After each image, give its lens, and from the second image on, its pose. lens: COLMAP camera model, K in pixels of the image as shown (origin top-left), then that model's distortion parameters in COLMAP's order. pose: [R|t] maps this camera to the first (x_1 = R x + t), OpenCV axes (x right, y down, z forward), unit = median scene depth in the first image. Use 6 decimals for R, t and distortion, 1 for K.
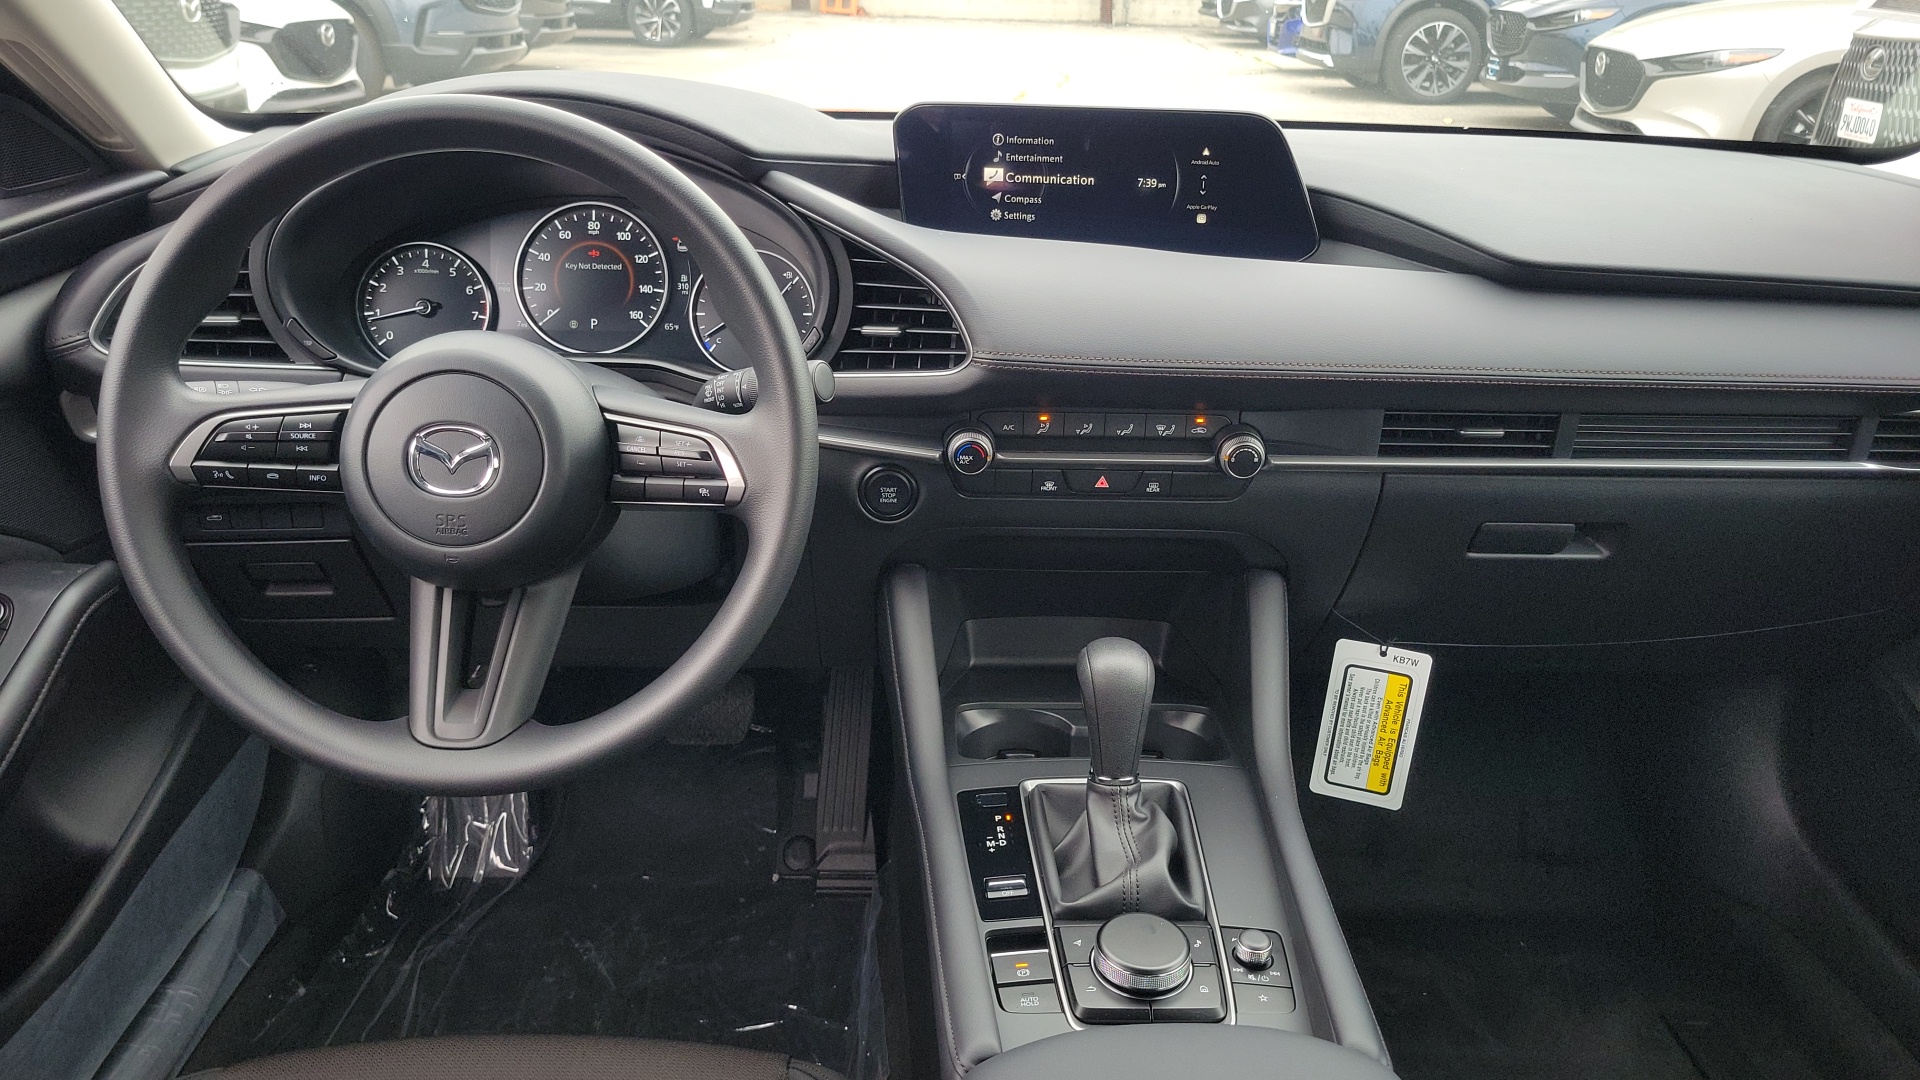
lens RADIAL K [[1468.8, 0, 972.6], [0, 1468.8, 522.7], [0, 0, 1]] dist [0.032949, -0.024271]
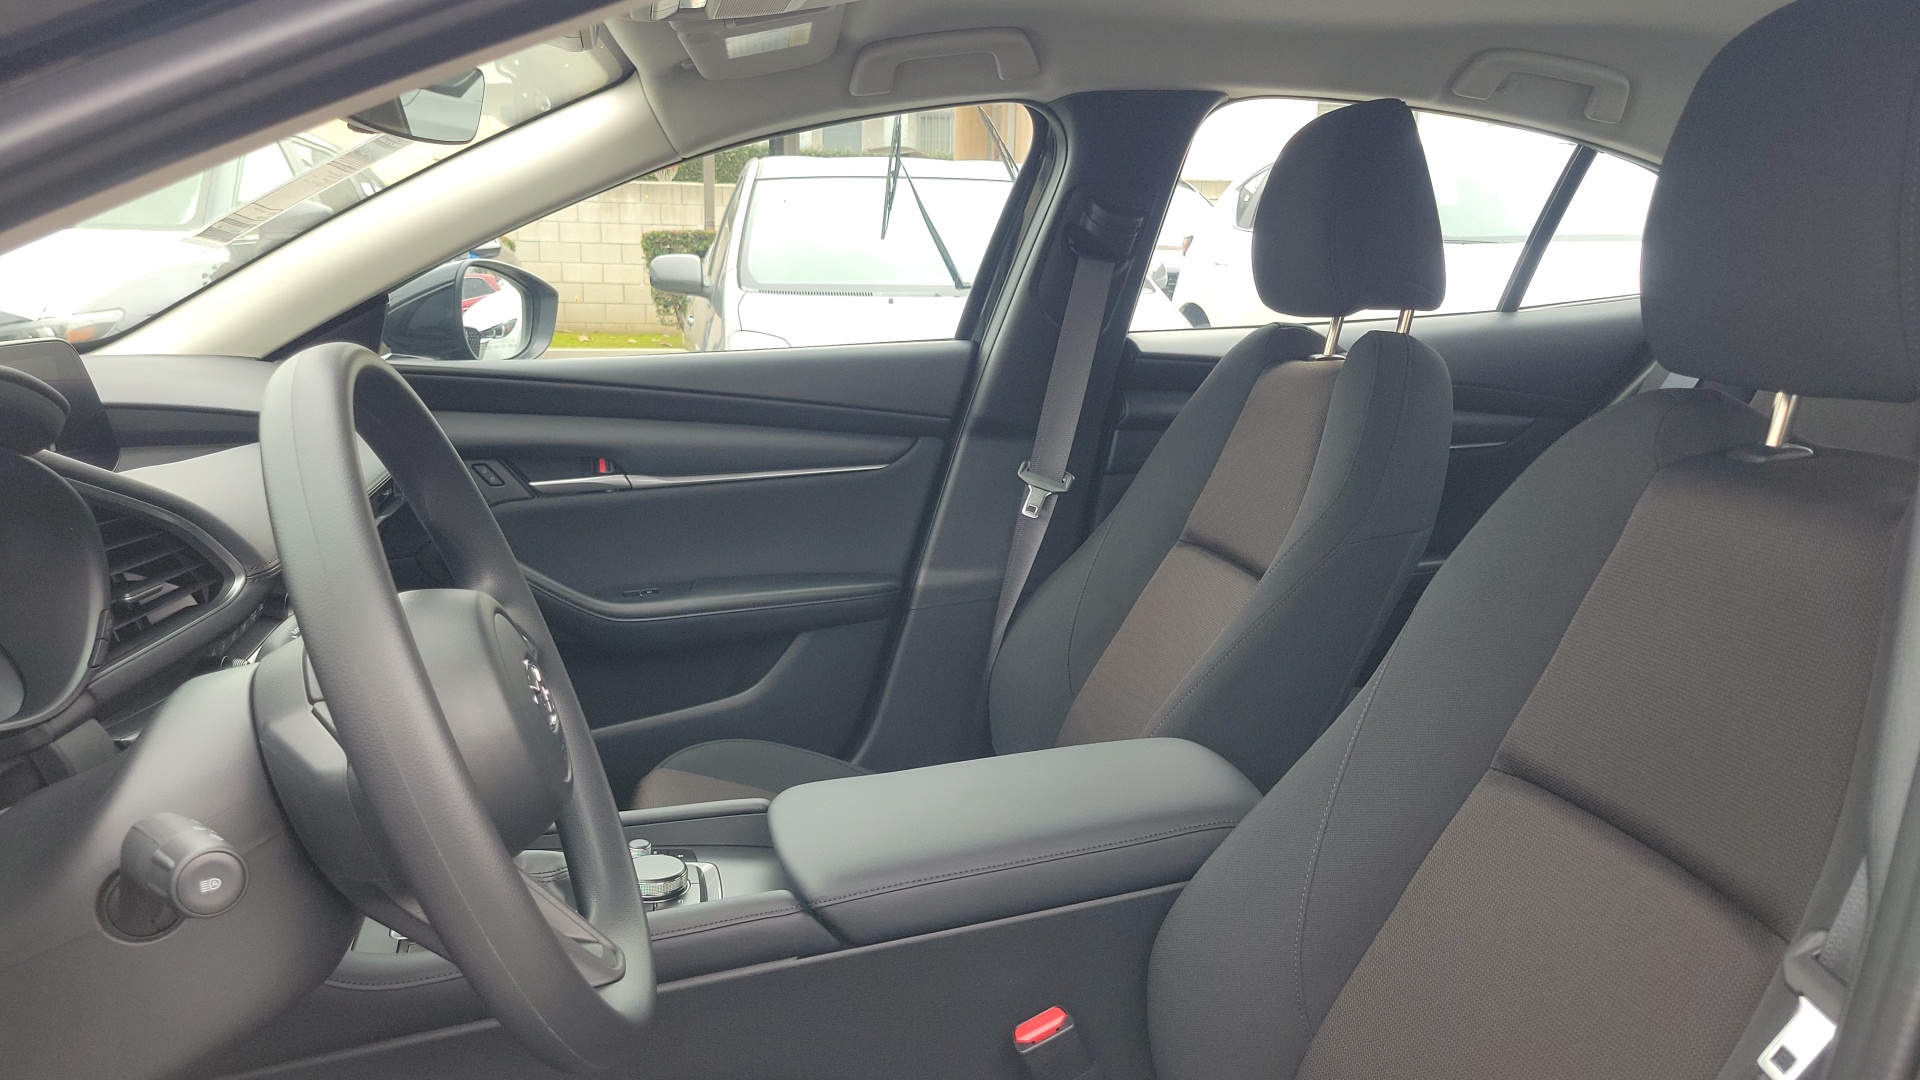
lens RADIAL K [[1468.8, 0, 961.9], [0, 1468.8, 535.4], [0, 0, 1]] dist [0.032949, -0.024271]
pose [[-0.267080, -0.209156, 0.940703, -0.937912], [0.321068, 0.901078, 0.291501, -0.242096], [-0.908616, 0.379884, -0.173506, 0.644139]]
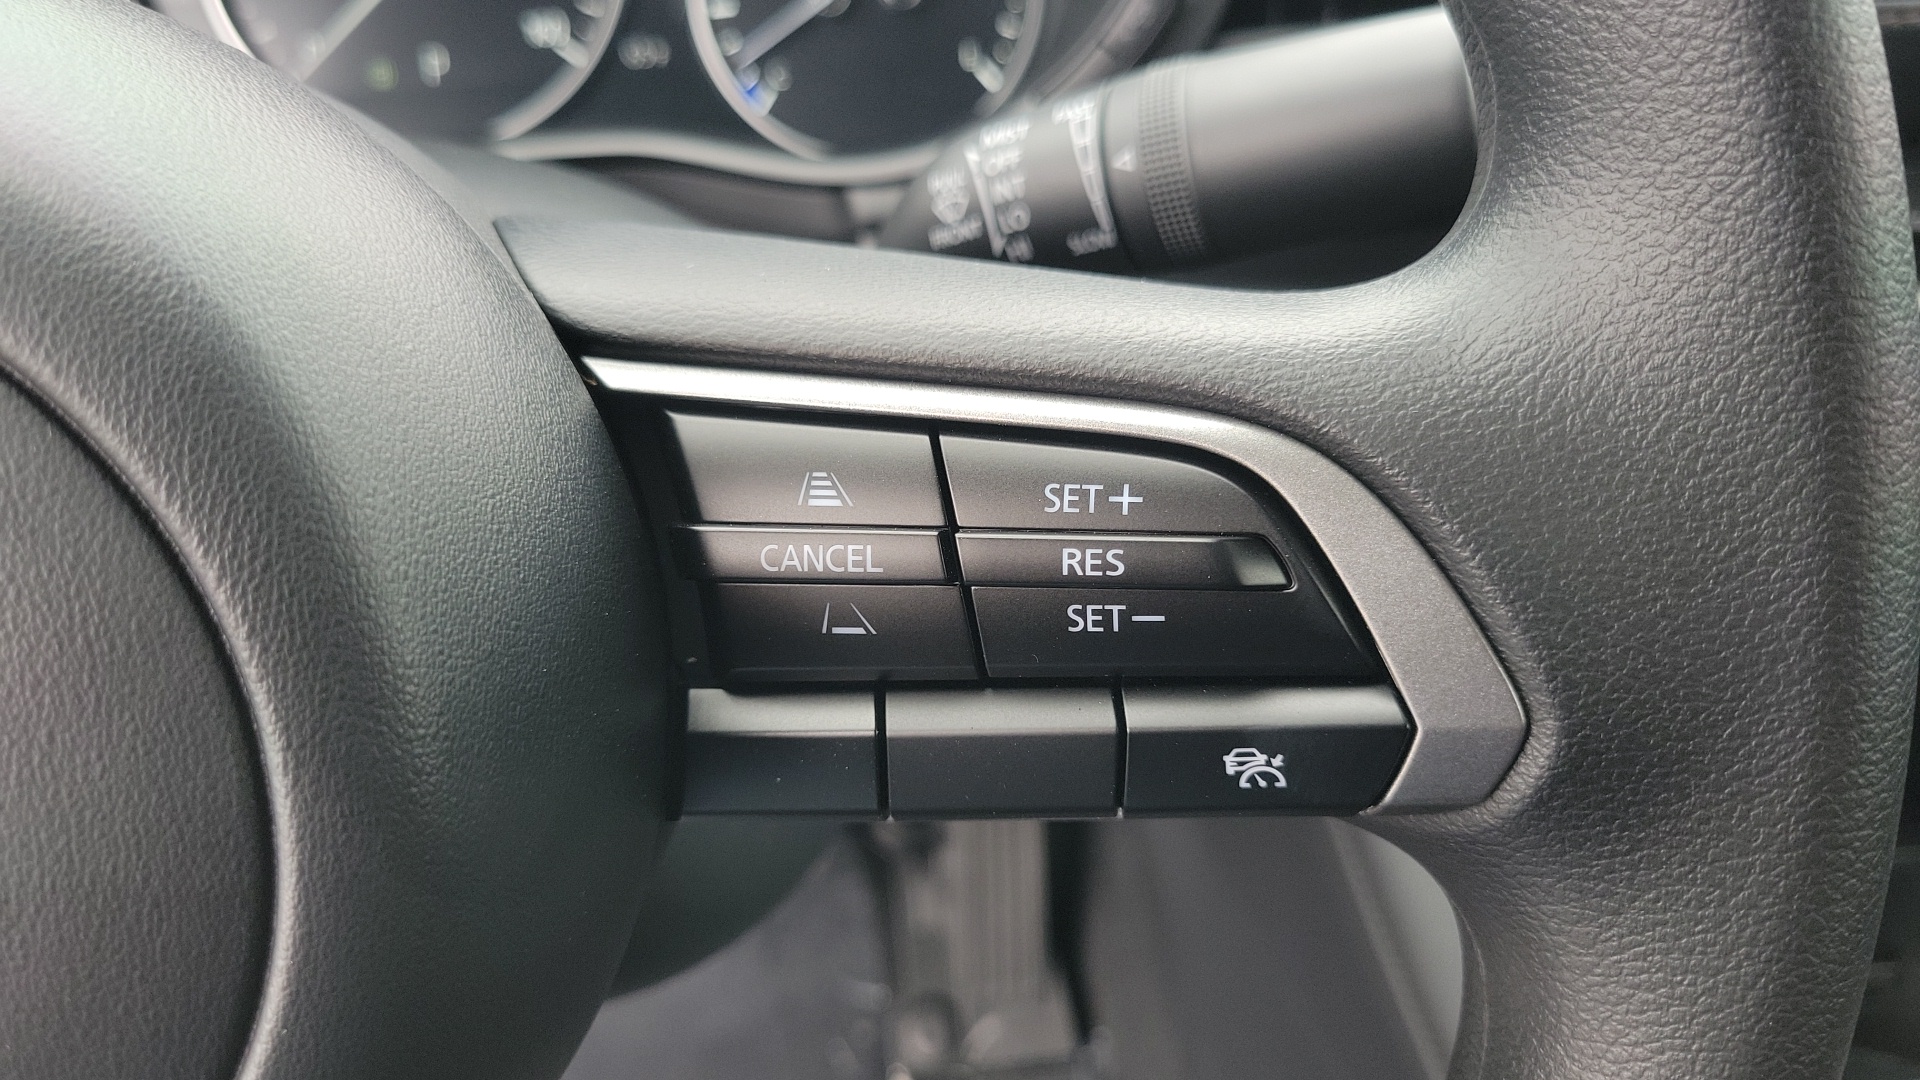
lens RADIAL K [[1468.8, 0, 943.1], [0, 1468.8, 599.9], [0, 0, 1]] dist [0.032949, -0.024271]
pose [[0.992555, -0.113721, 0.043624, -0.167349], [0.104862, 0.980037, 0.168915, -0.054776], [-0.061963, -0.163083, 0.984665, 0.624141]]
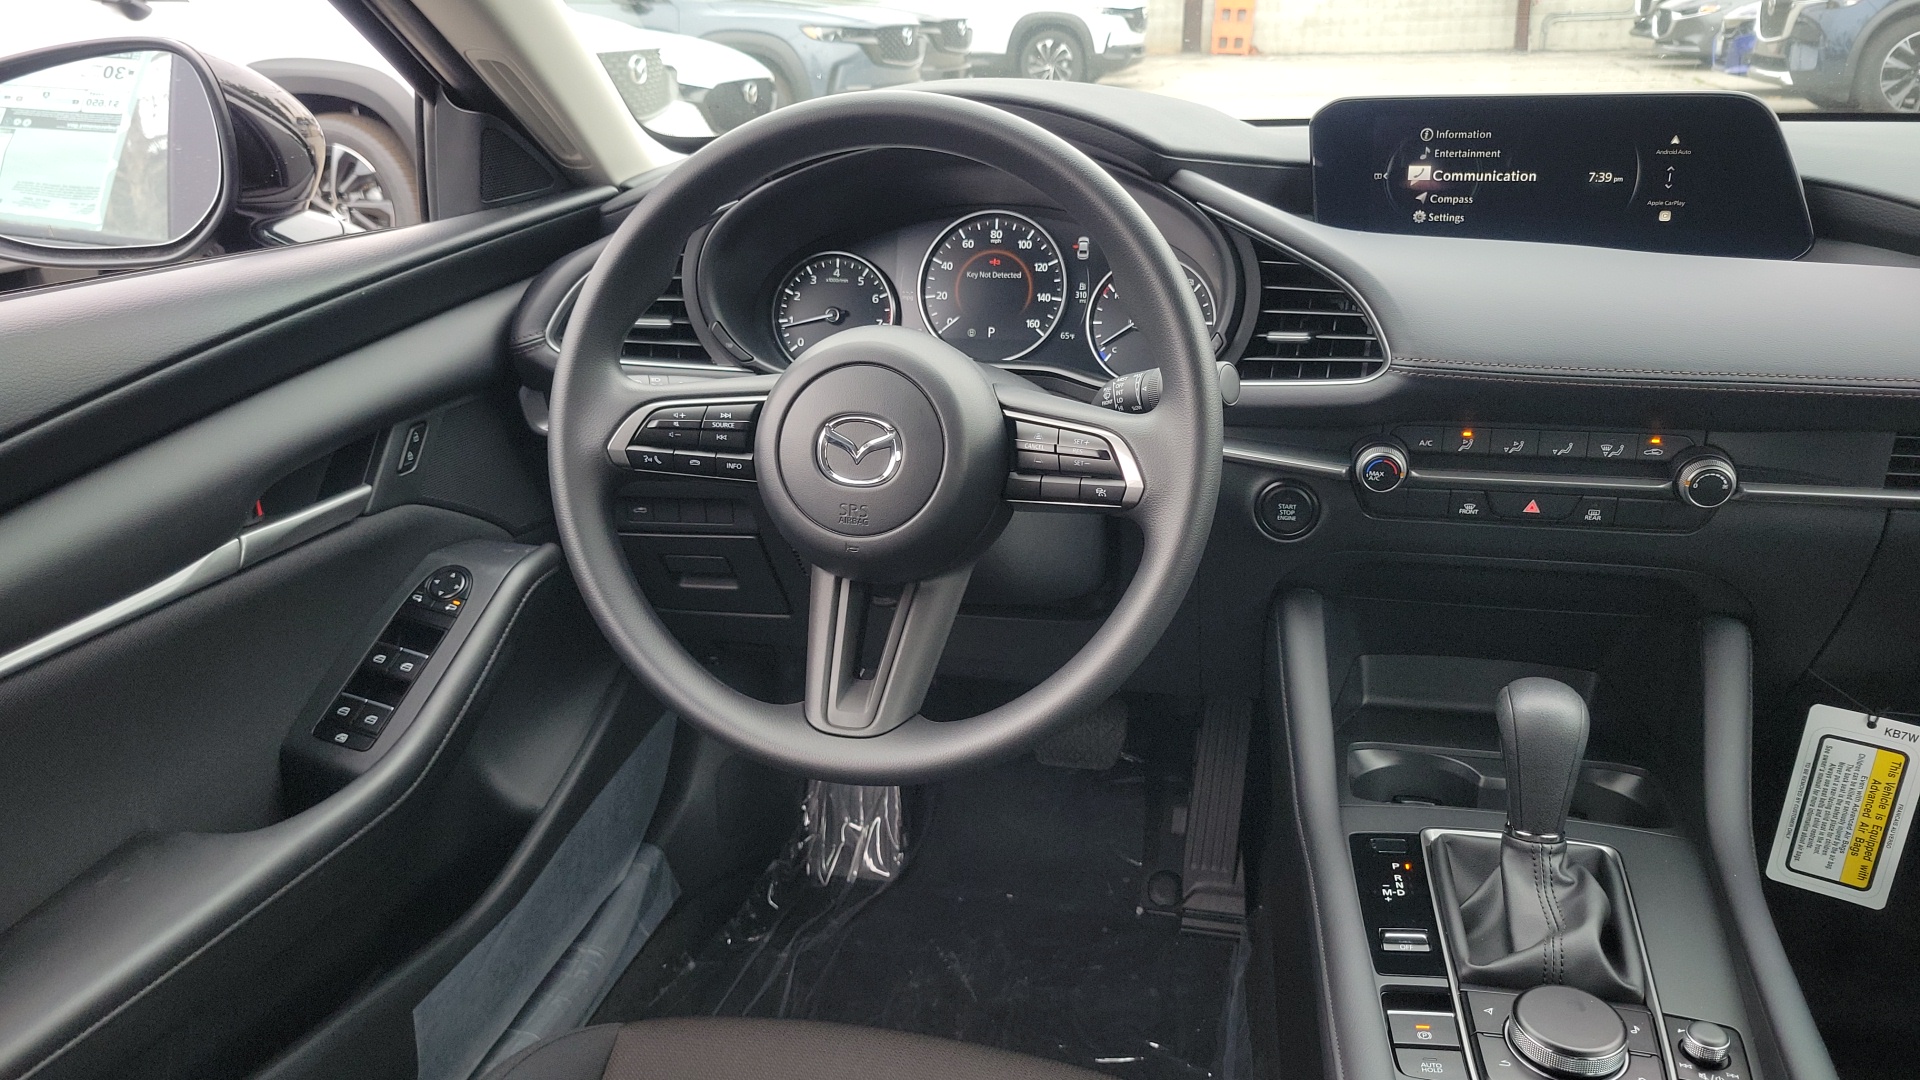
lens RADIAL K [[1468.8, 0, 940.8], [0, 1468.8, 554.0], [0, 0, 1]] dist [0.032949, -0.024271]
pose [[0.963484, 0.046145, -0.263760, -0.020338], [-0.048729, 0.998807, -0.003259, 0.020921], [0.263295, 0.015993, 0.964583, 0.030262]]
